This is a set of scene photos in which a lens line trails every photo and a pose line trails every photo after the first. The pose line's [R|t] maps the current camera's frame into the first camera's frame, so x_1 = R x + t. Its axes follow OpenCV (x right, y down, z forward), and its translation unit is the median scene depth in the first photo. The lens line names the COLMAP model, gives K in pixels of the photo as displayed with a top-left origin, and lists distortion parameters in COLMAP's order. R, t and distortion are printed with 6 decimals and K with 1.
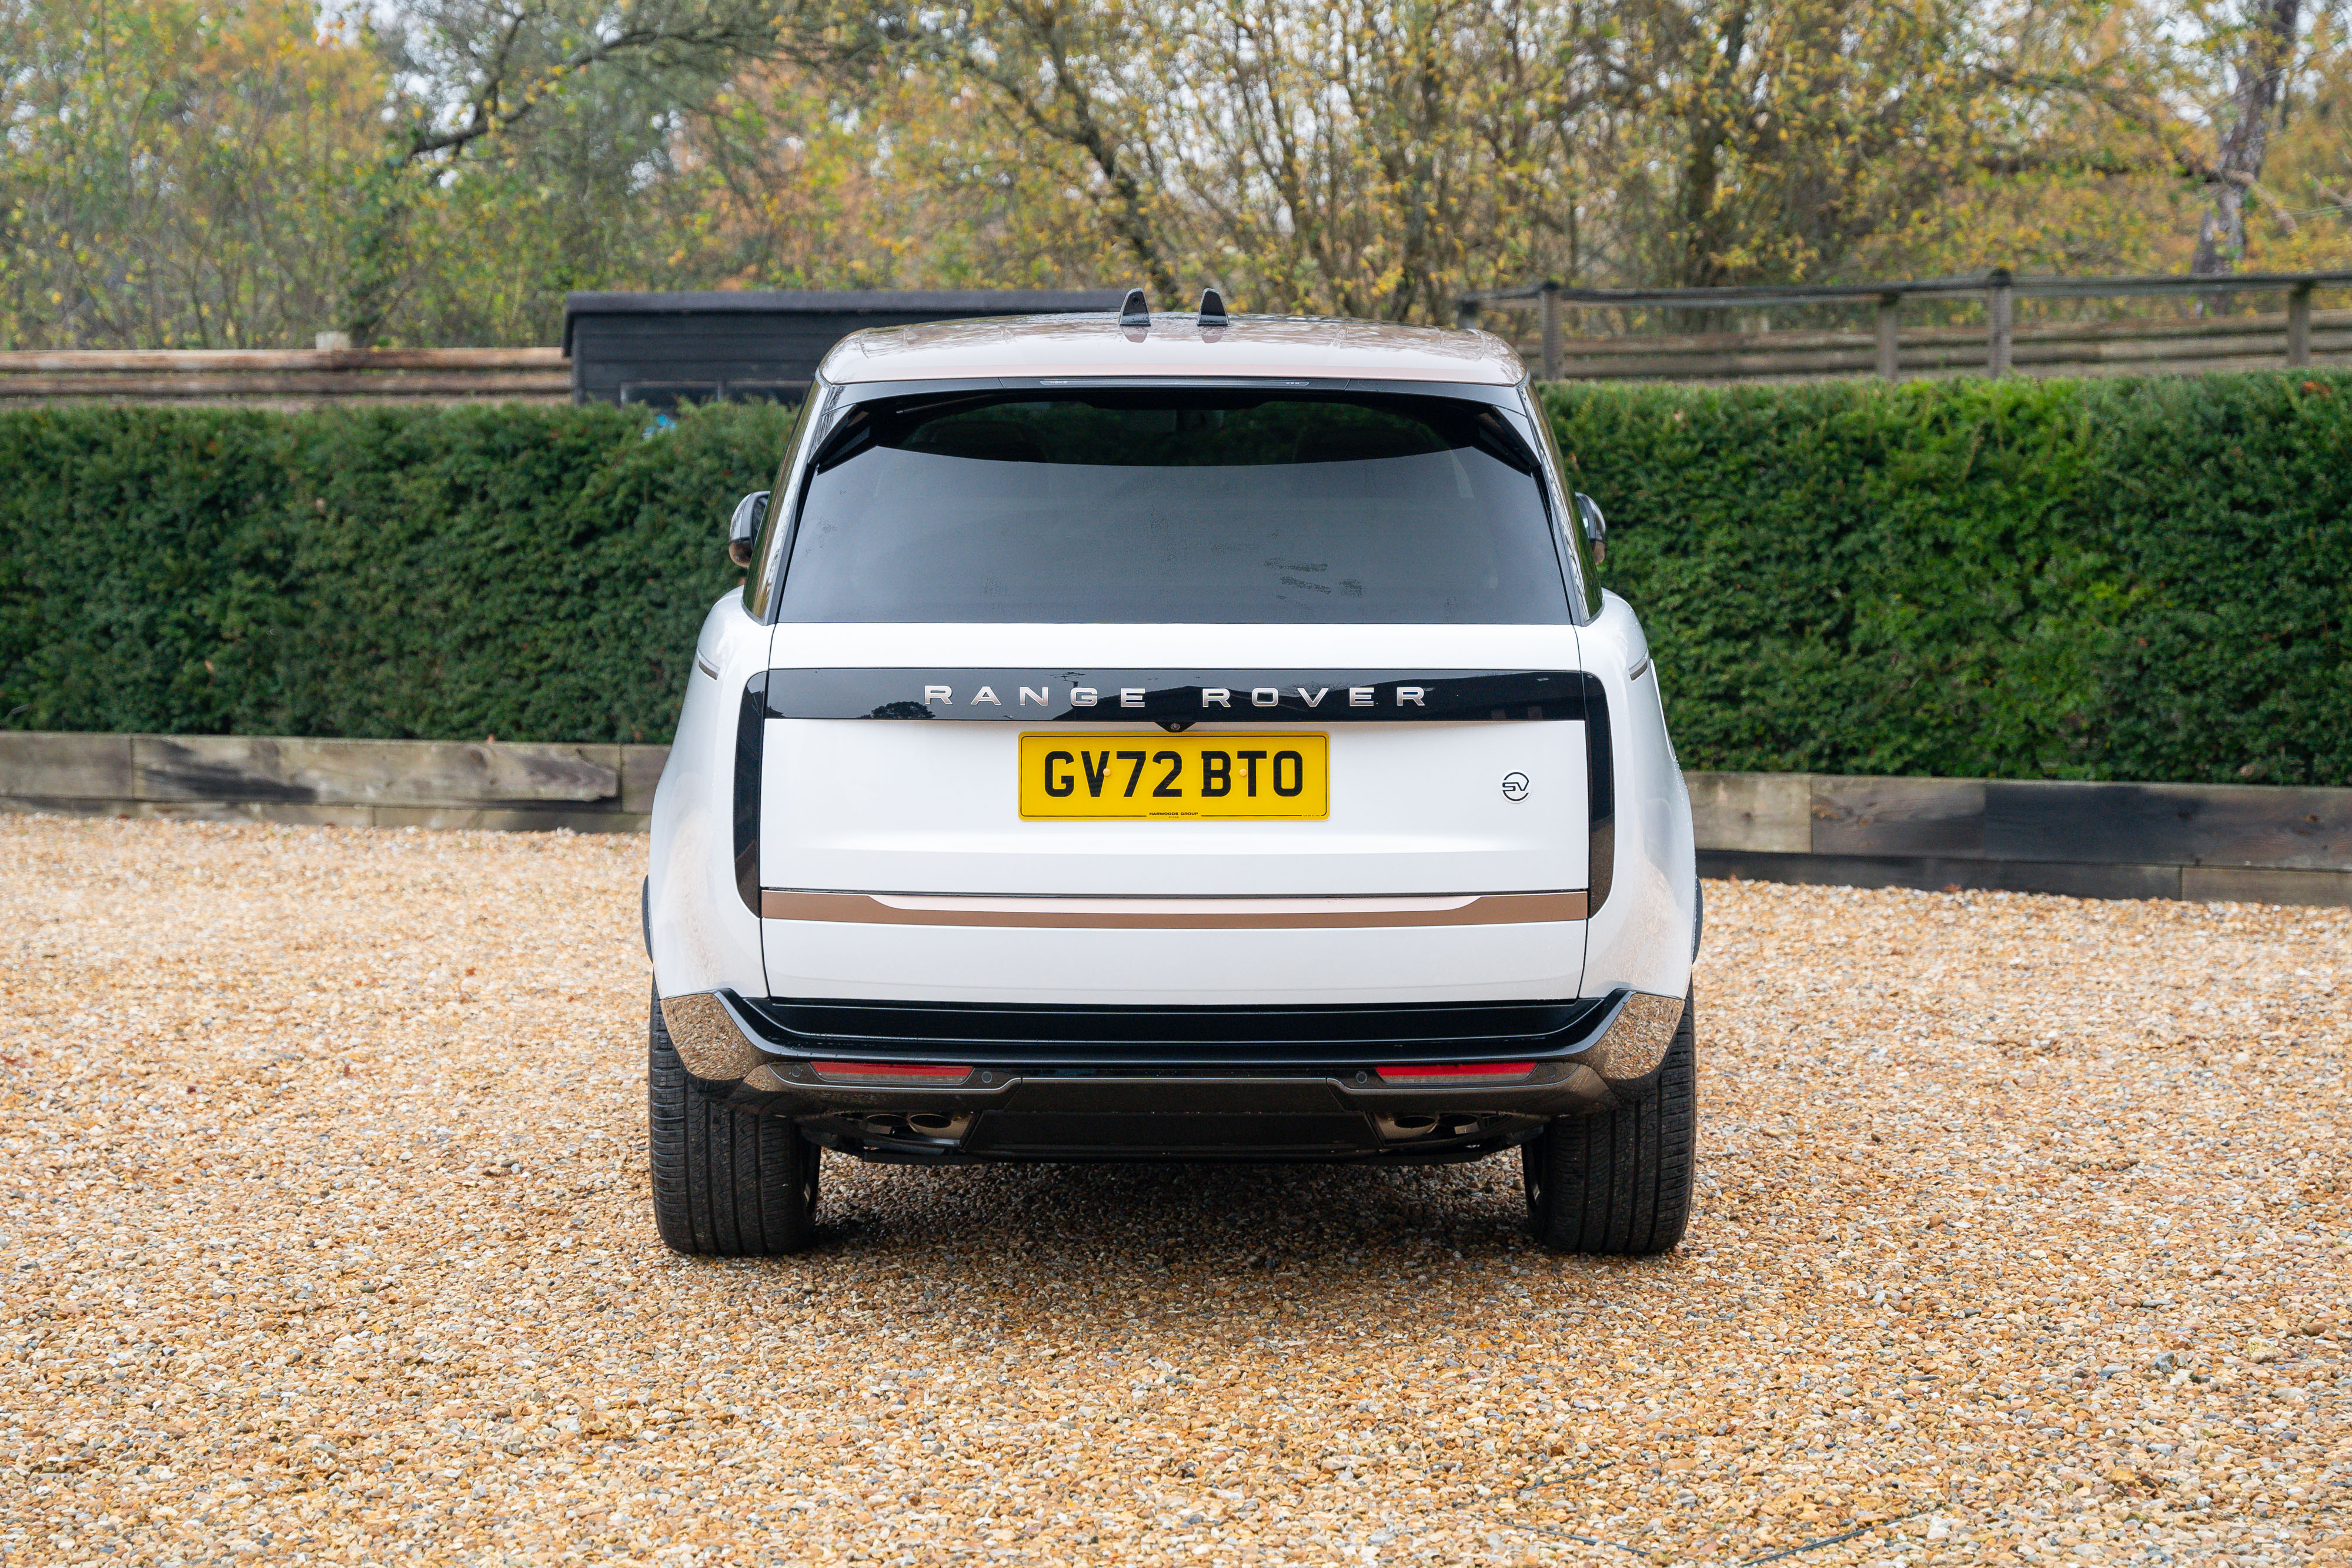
lens RADIAL K [[4381.8, 0, 1176.0], [0, 4381.8, 784.0], [0, 0, 1]] dist [0.187798, 0.483842]
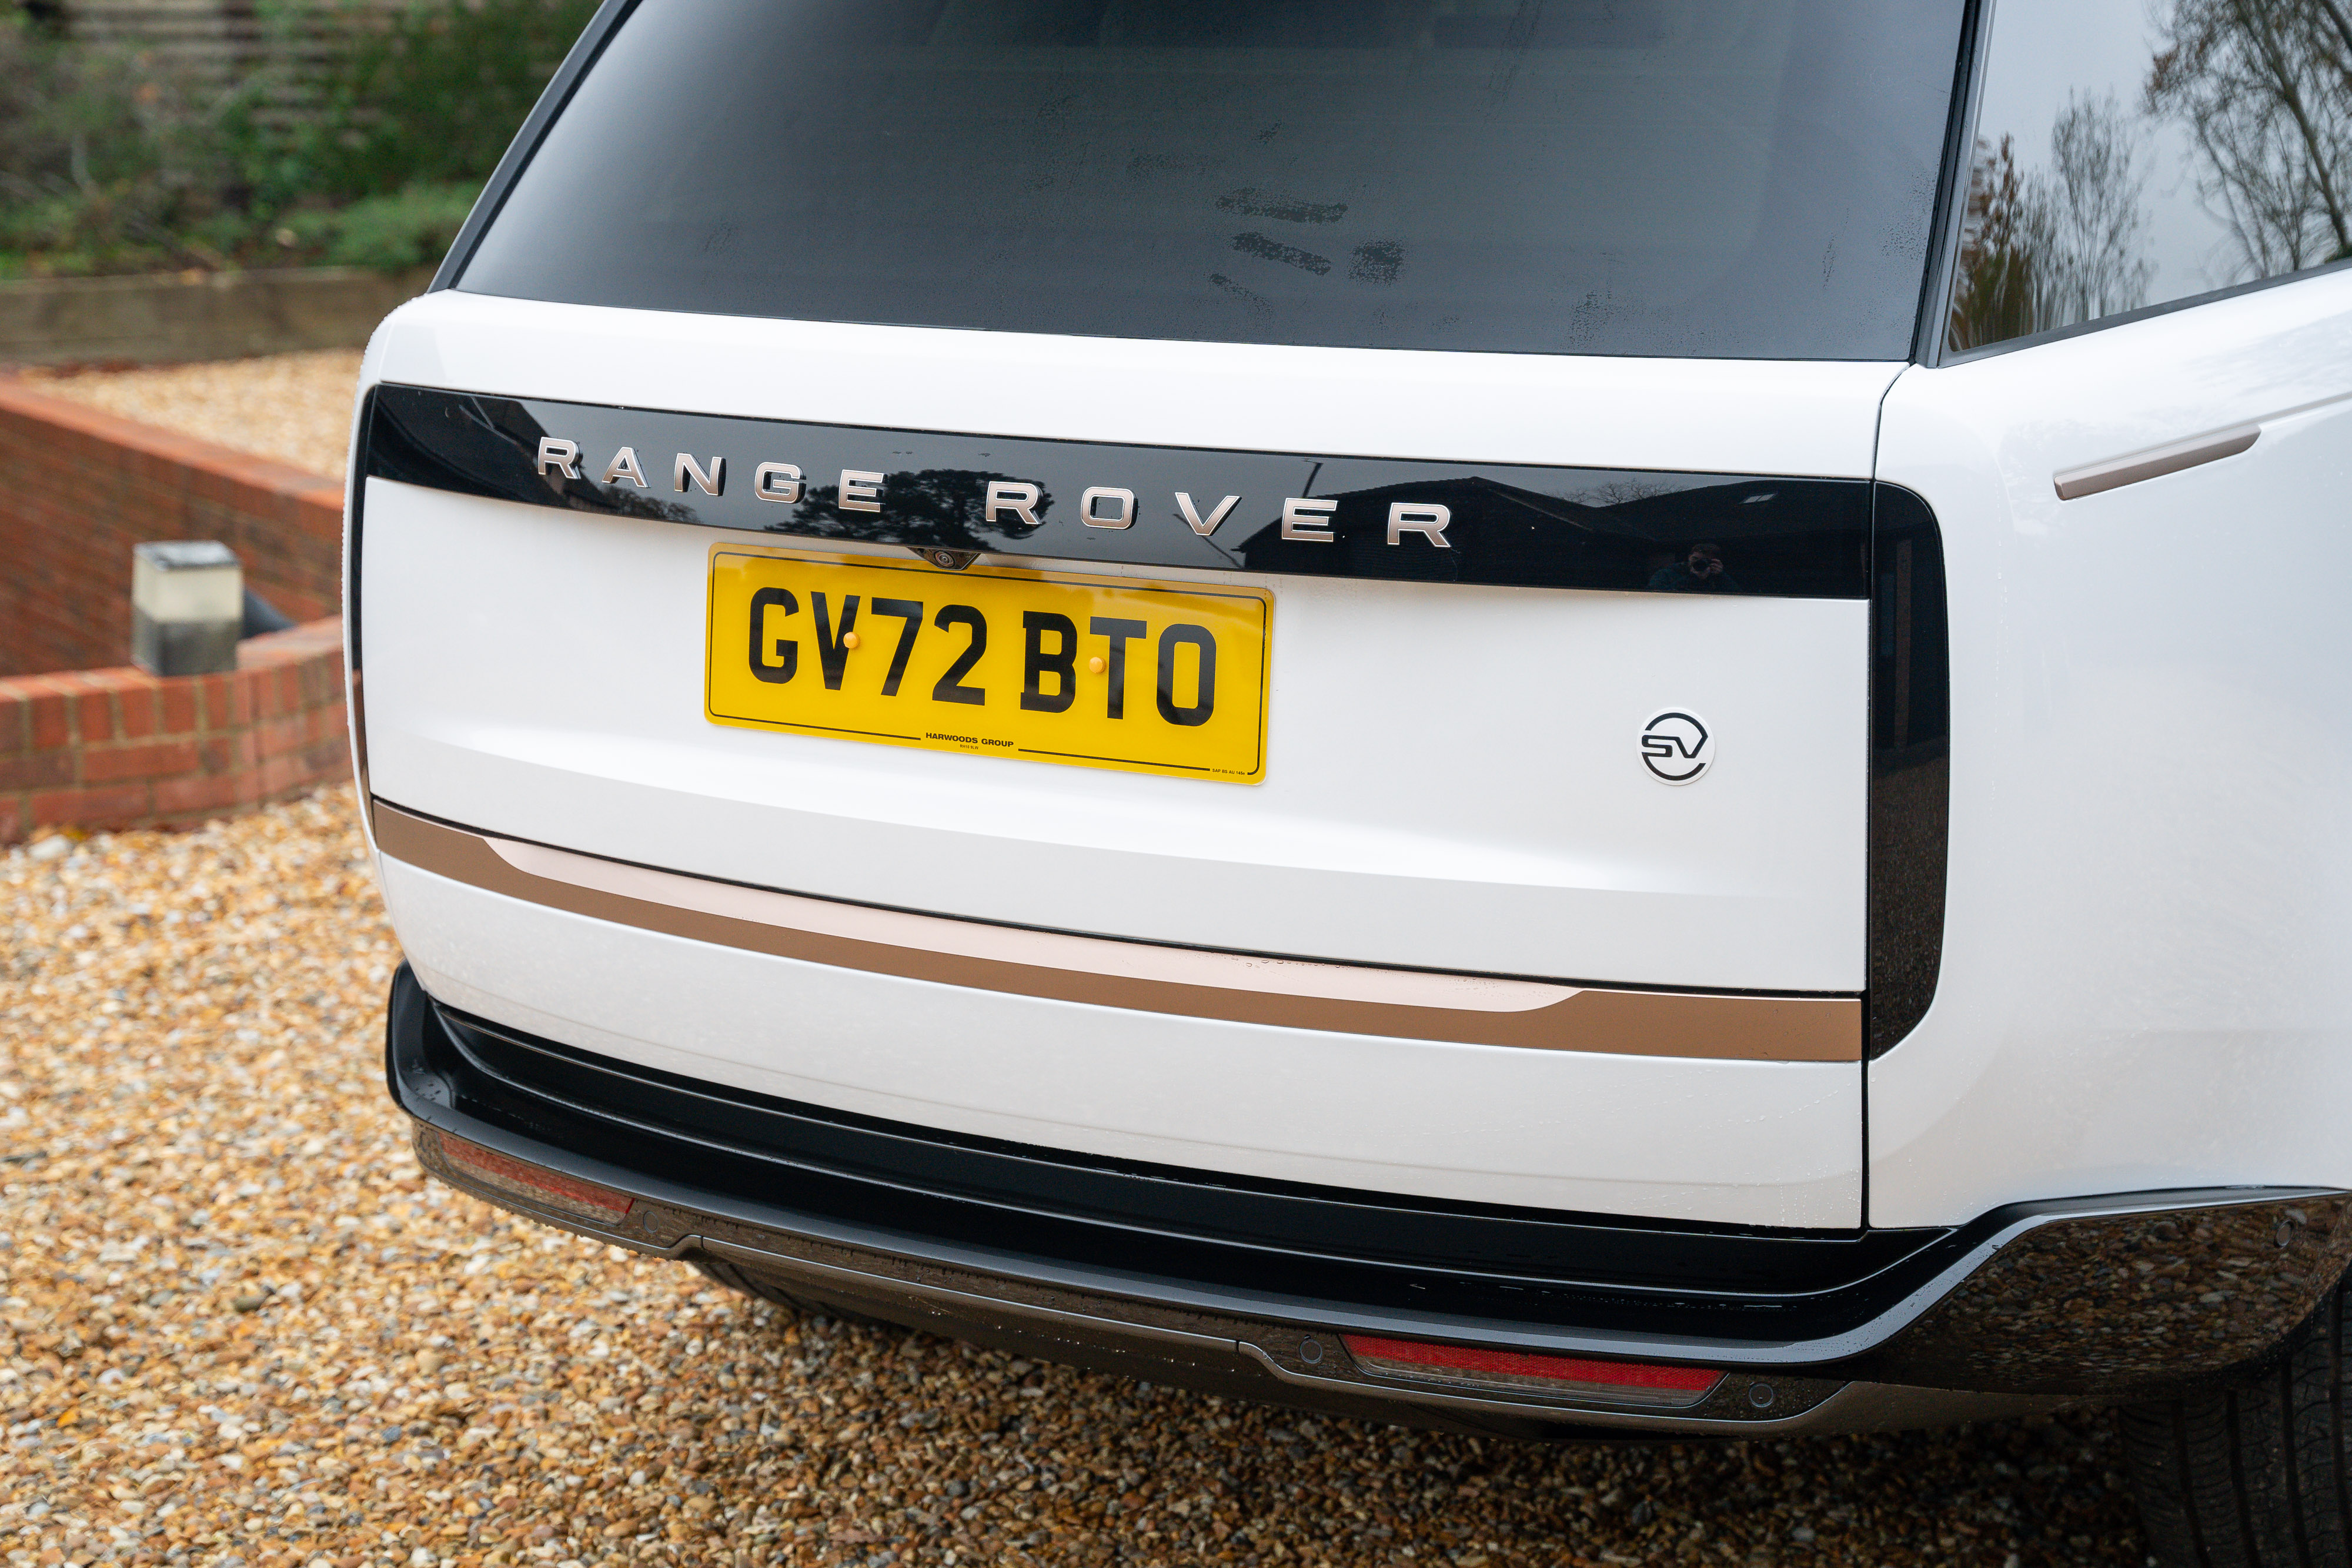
lens RADIAL K [[3448.2, 0, 1176.0], [0, 3448.2, 784.0], [0, 0, 1]] dist [0.213465, 0.126070]
pose [[0.869441, 0.101466, -0.483506, 0.103374], [-0.041178, 0.990160, 0.133744, -0.020286], [0.492319, -0.096373, 0.865063, 0.358007]]
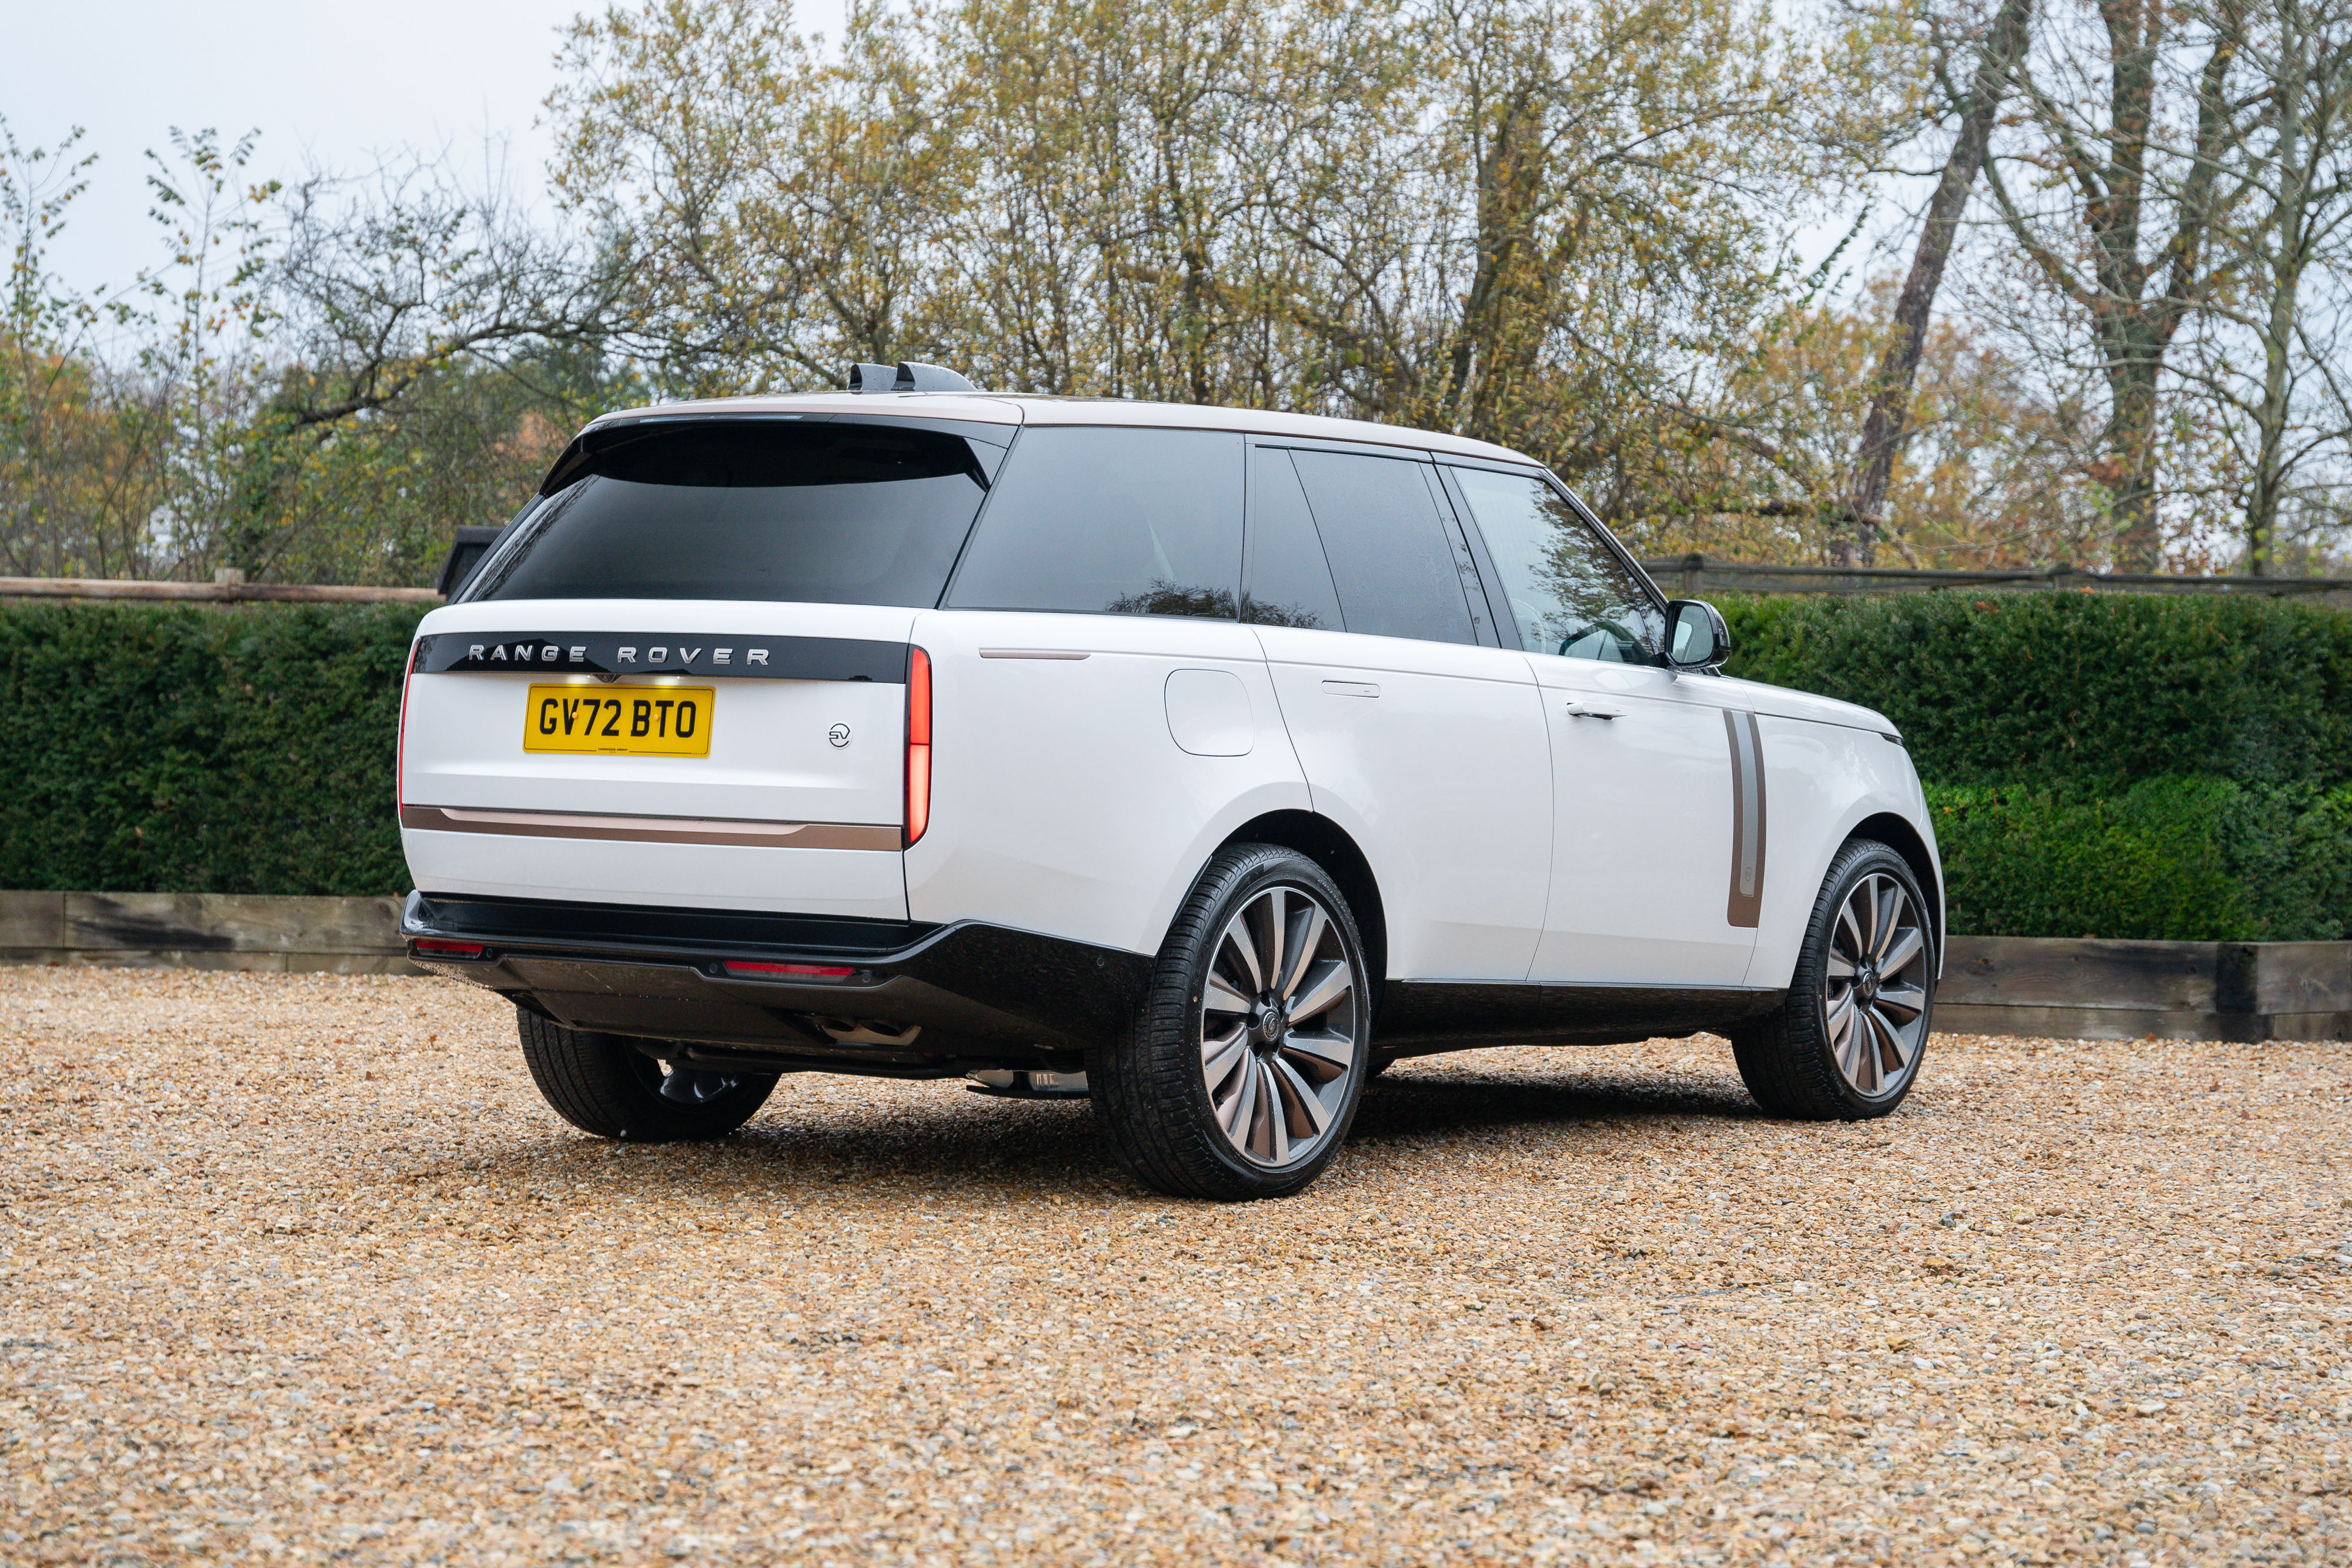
lens RADIAL K [[4029.8, 0, 1176.0], [0, 4029.8, 784.0], [0, 0, 1]] dist [0.135355, 0.348355]
pose [[0.996620, 0.029989, 0.076484, -0.045091], [-0.023429, 0.996082, -0.085269, 0.057105], [-0.078741, 0.083189, 0.993418, -0.069771]]
